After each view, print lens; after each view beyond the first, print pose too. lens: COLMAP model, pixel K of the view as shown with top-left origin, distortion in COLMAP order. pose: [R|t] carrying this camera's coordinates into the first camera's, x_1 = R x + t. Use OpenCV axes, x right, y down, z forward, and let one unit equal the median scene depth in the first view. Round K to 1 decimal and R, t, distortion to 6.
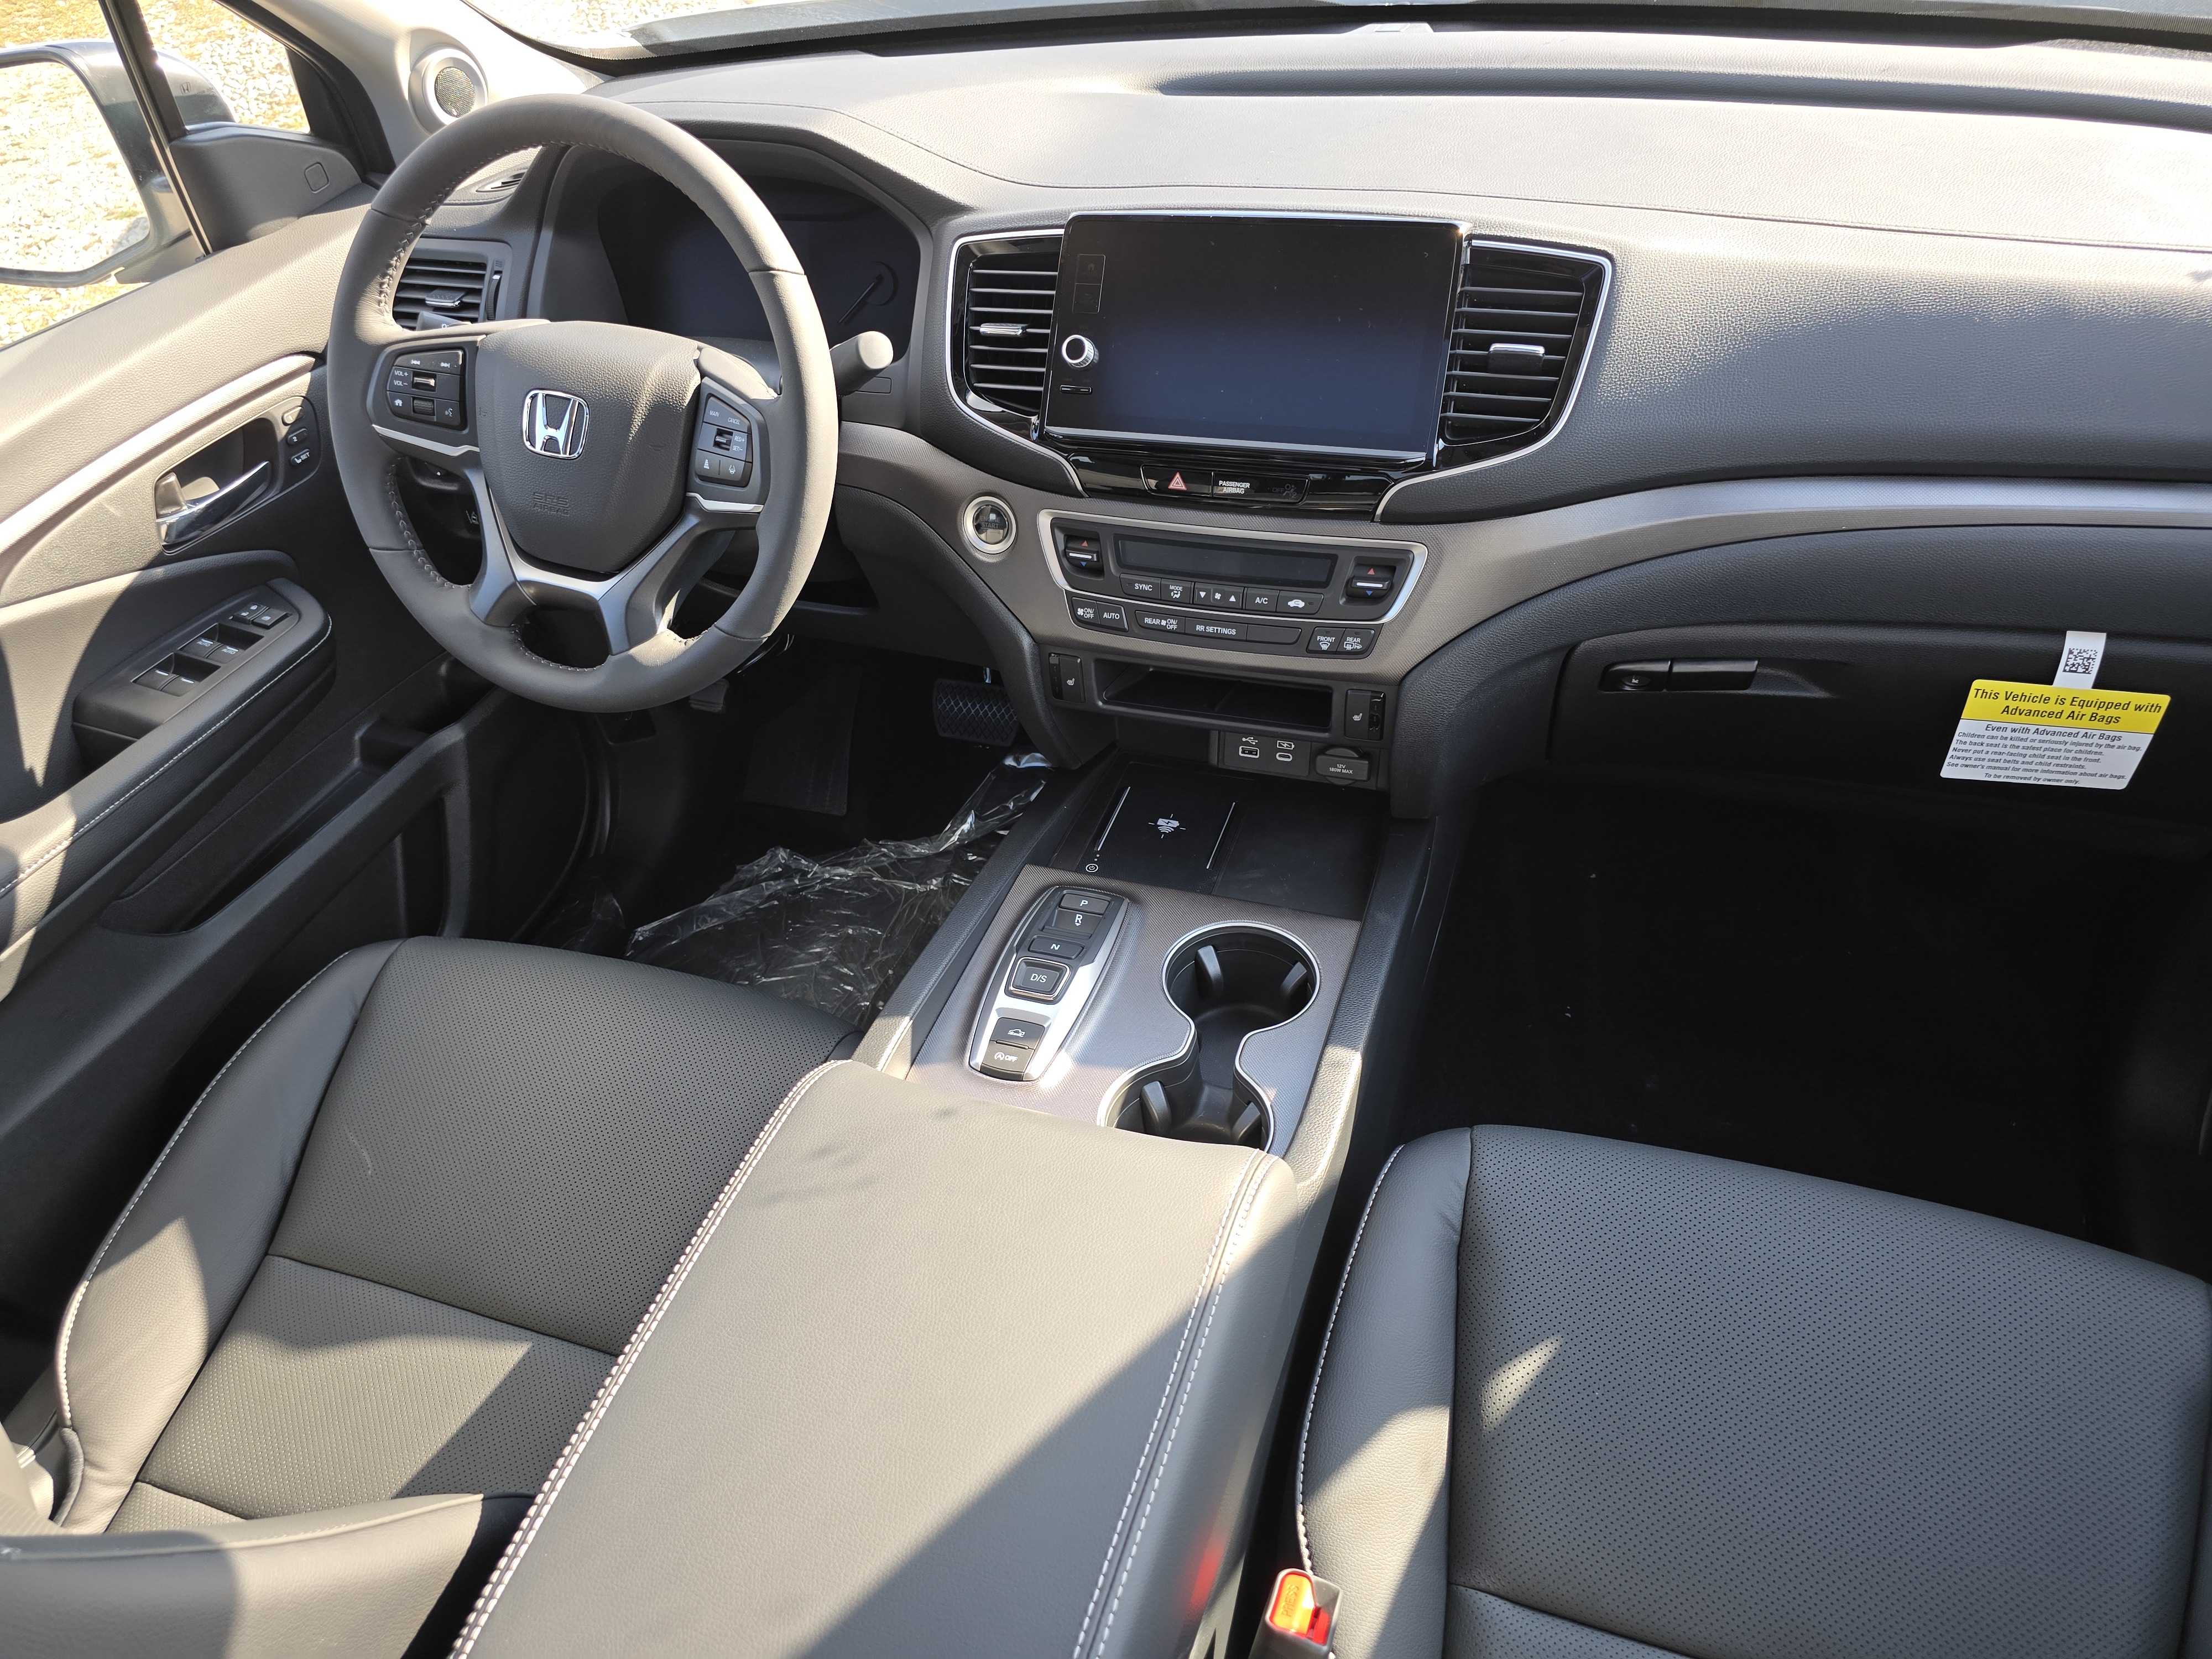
lens RADIAL K [[1539.8, 0, 1106.0], [0, 1539.8, 829.5], [0, 0, 1]] dist [0.006911, 0.001830]
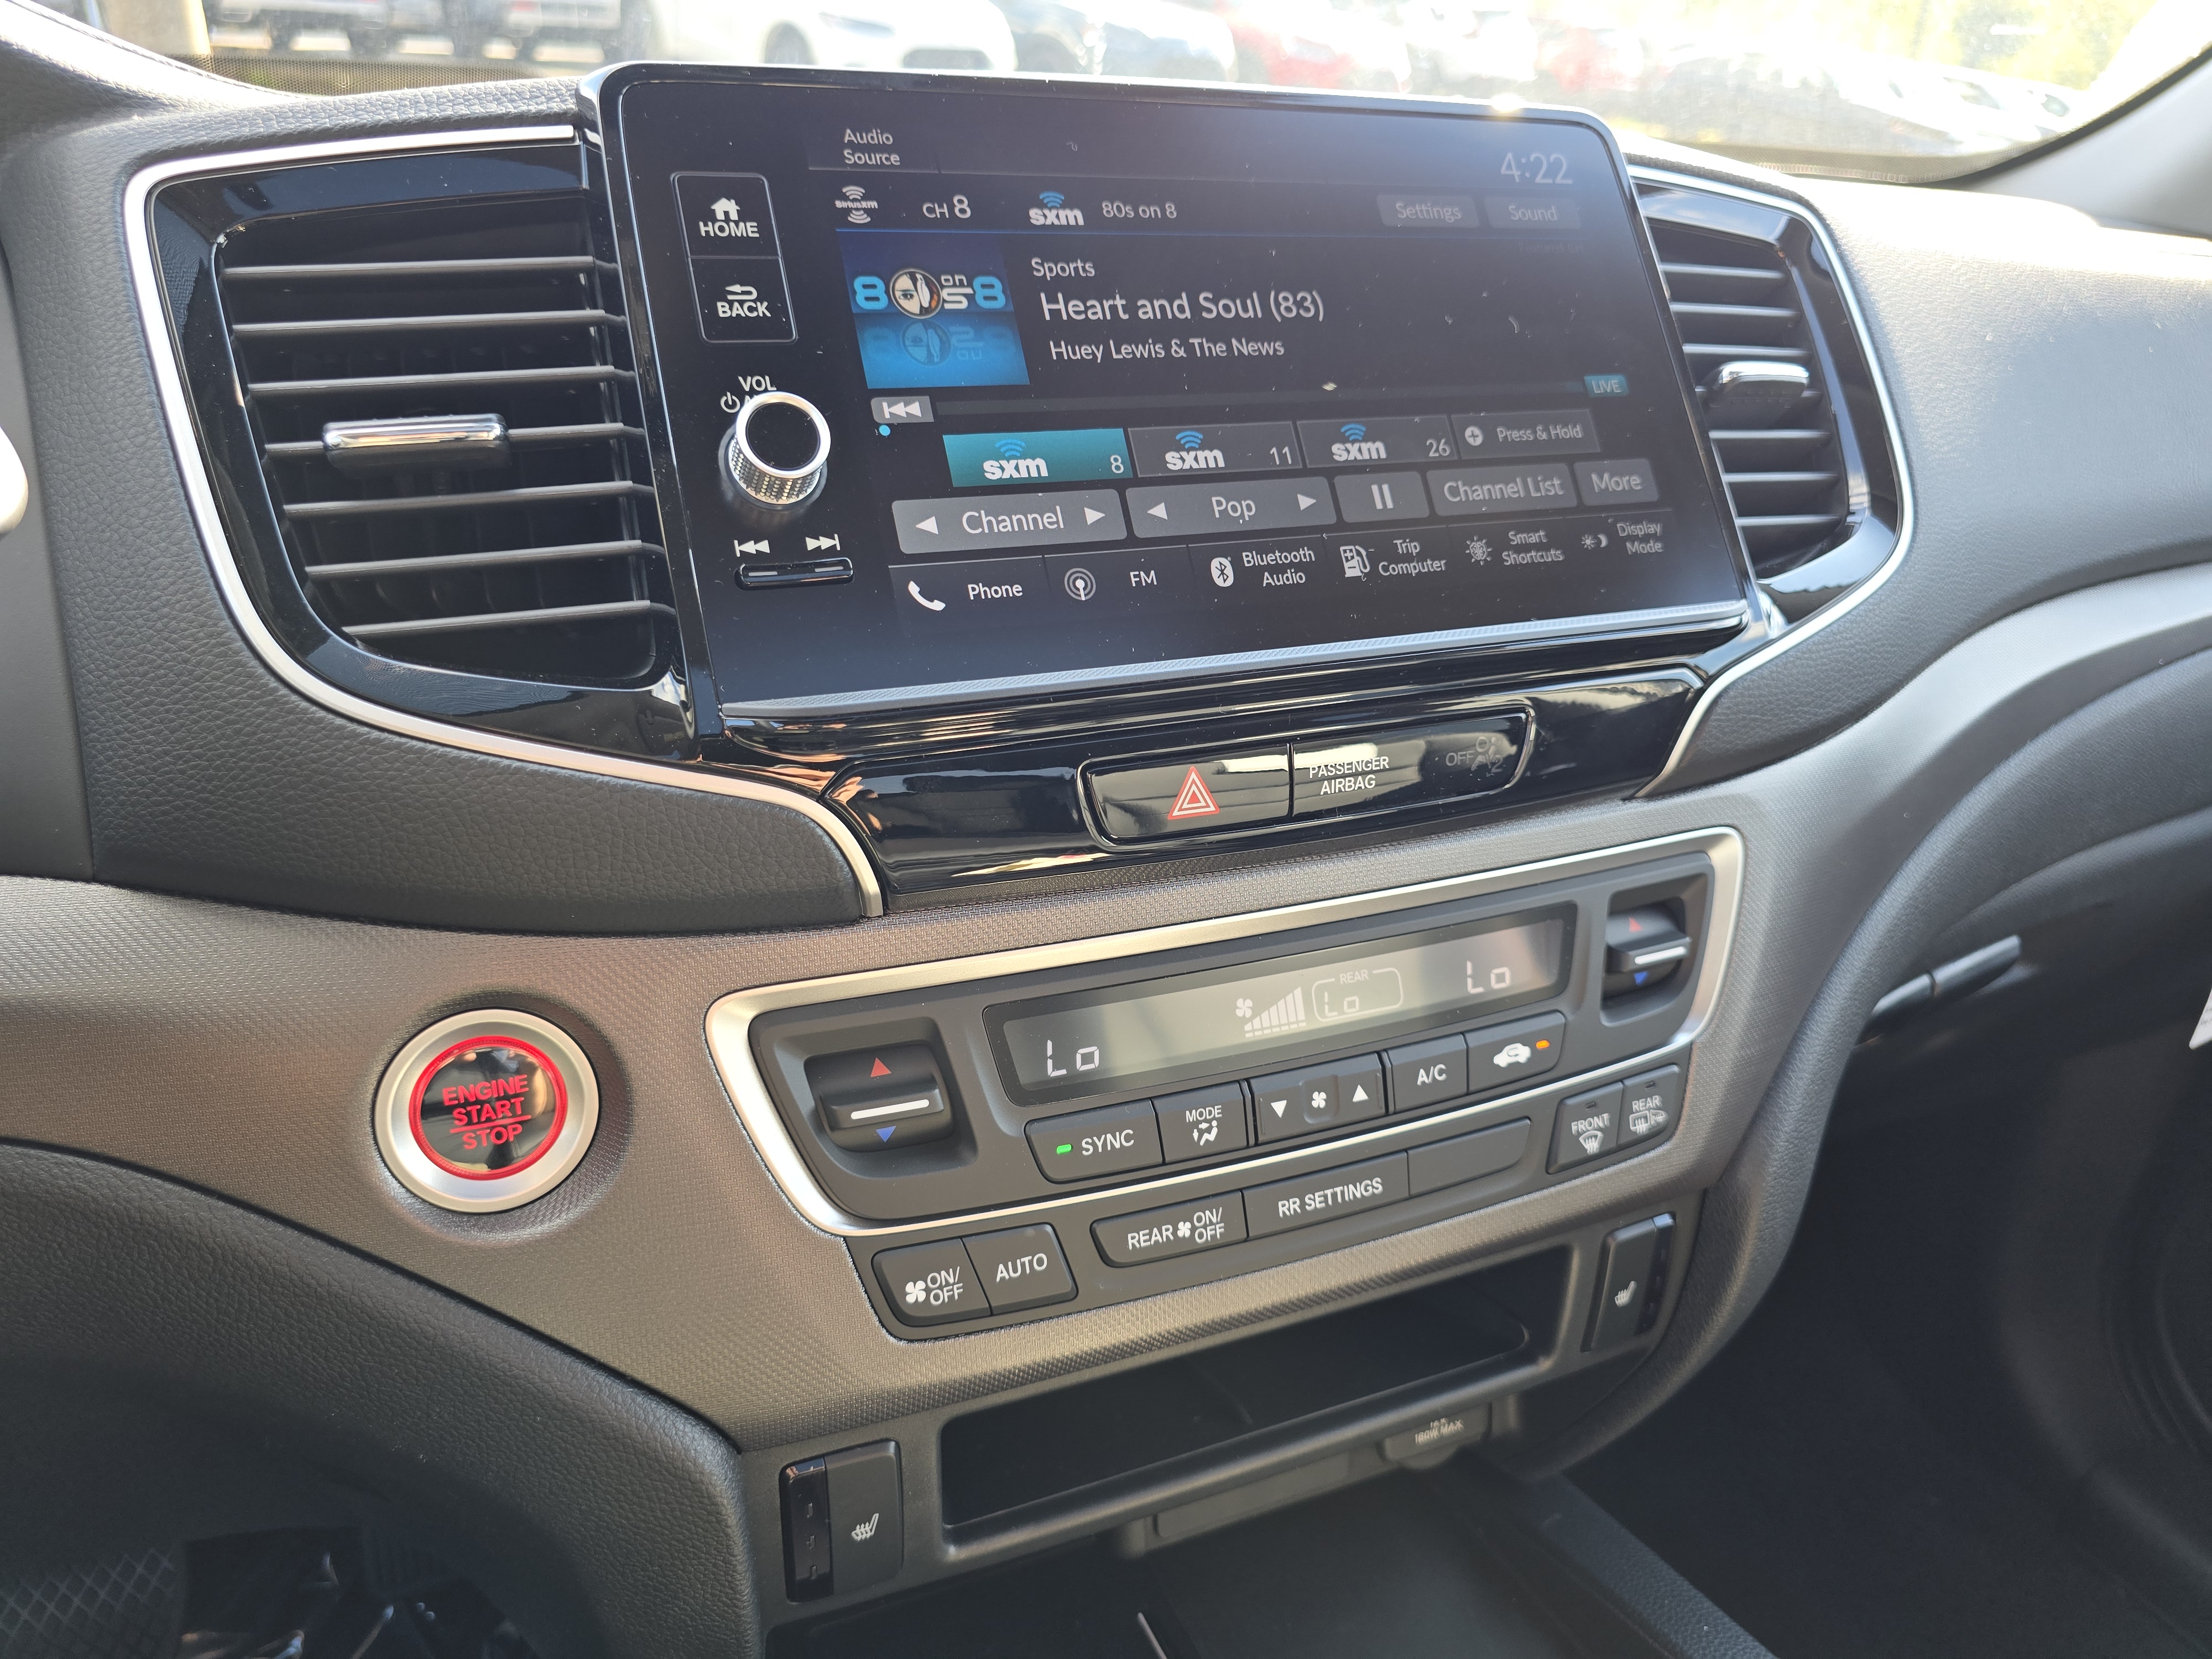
lens RADIAL K [[1539.8, 0, 1106.0], [0, 1539.8, 829.5], [0, 0, 1]] dist [0.006911, 0.001830]
pose [[0.731750, -0.162747, 0.661858, -0.178331], [0.357712, 0.918286, -0.169685, -0.164484], [-0.580159, 0.360921, 0.730172, 0.749826]]
